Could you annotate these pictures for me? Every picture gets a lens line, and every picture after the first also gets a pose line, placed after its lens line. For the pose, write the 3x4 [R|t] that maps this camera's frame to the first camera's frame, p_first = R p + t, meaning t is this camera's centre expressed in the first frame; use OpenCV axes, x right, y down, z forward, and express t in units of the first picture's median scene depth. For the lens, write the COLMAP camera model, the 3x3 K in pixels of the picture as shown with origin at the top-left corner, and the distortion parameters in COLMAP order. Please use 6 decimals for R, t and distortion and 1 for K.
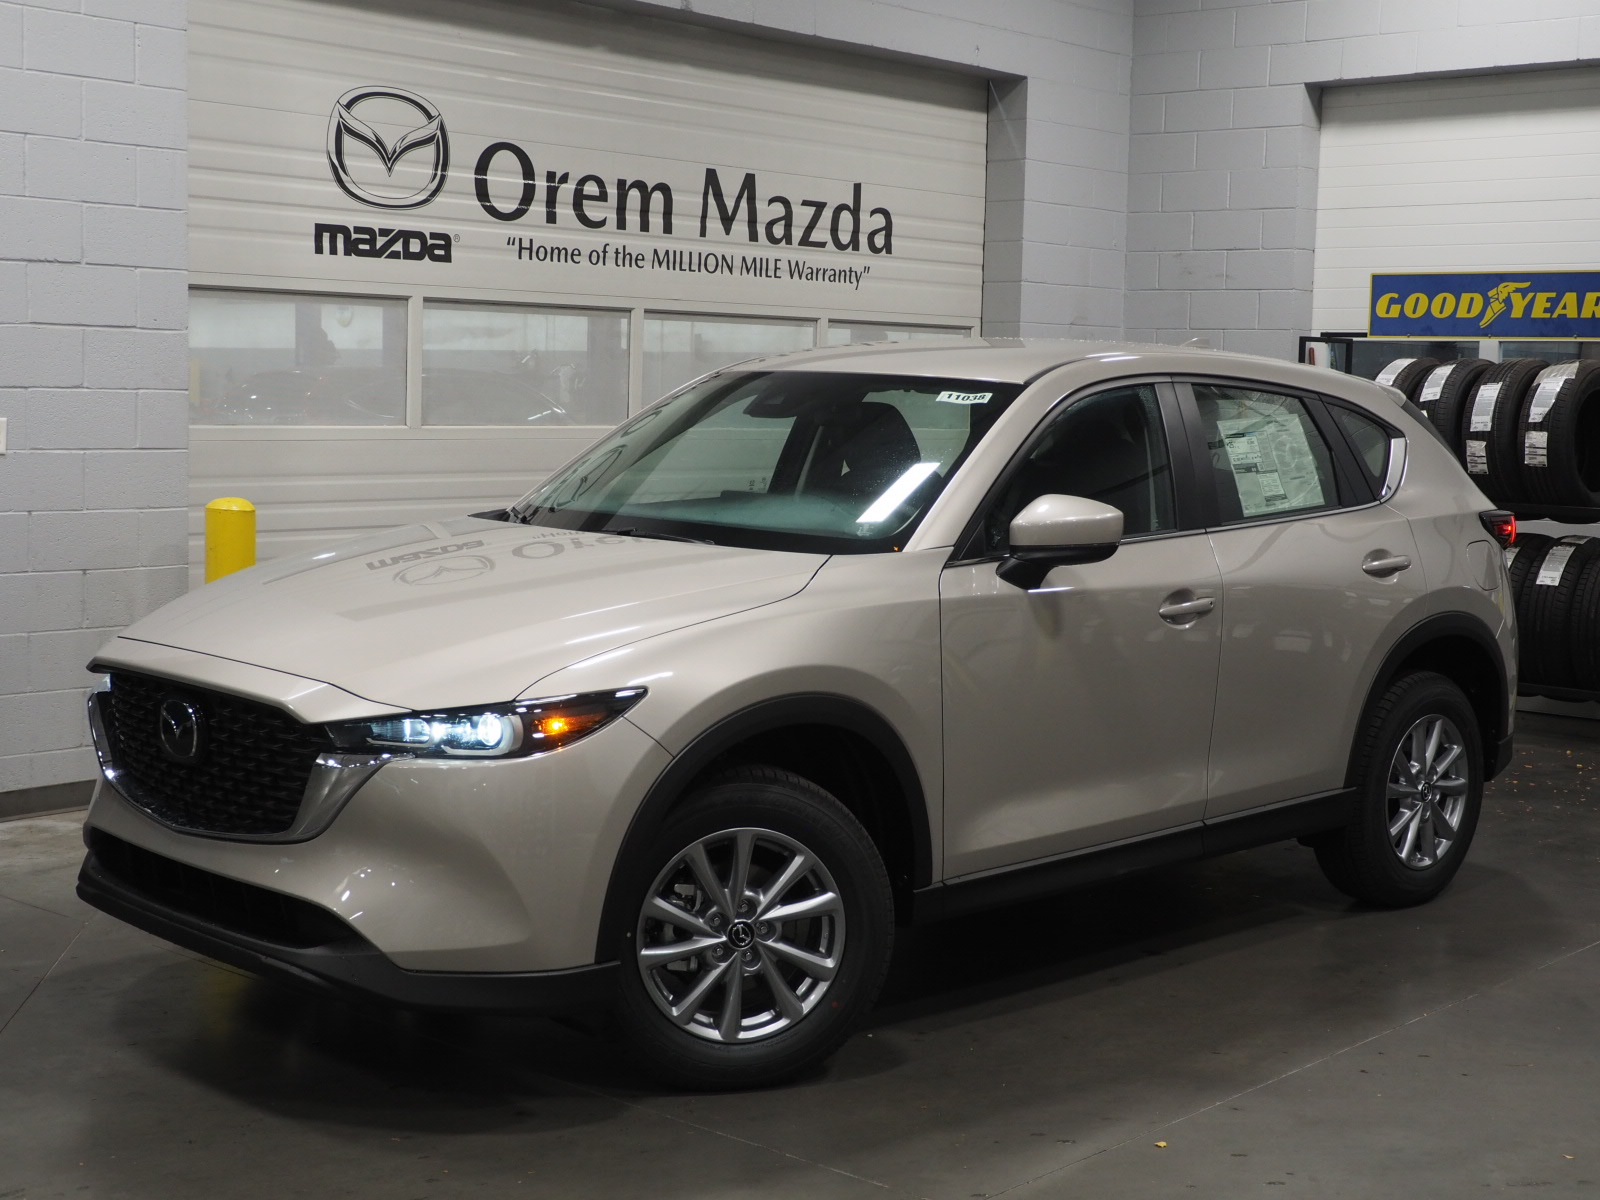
lens RADIAL K [[2231.0, 0, 799.2], [0, 2231.0, 587.7], [0, 0, 1]] dist [0.147599, 0.000000]
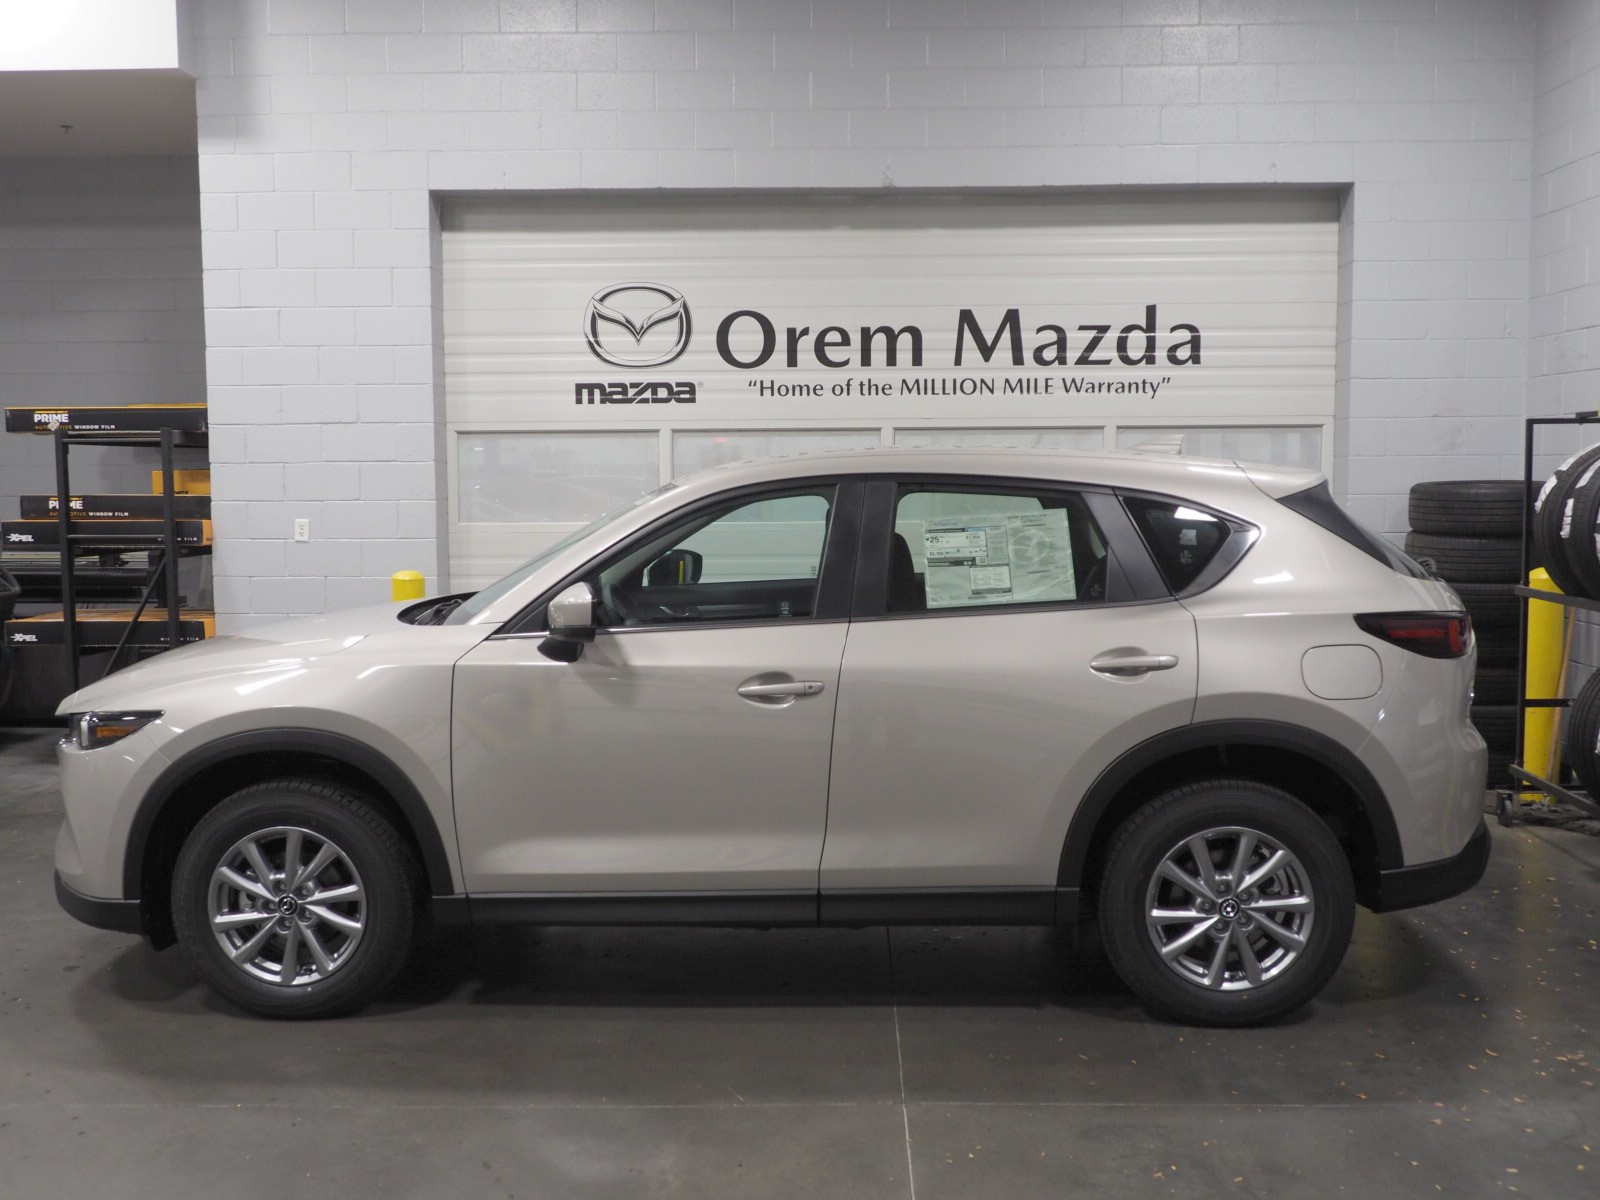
lens RADIAL K [[1596.5, 0, 801.7], [0, 1596.5, 608.3], [0, 0, 1]] dist [0.074197, 0.000000]
pose [[0.683223, 0.035627, -0.729340, 0.579206], [-0.046478, 0.998905, 0.005256, -0.026961], [0.728729, 0.030308, 0.684131, 0.369809]]
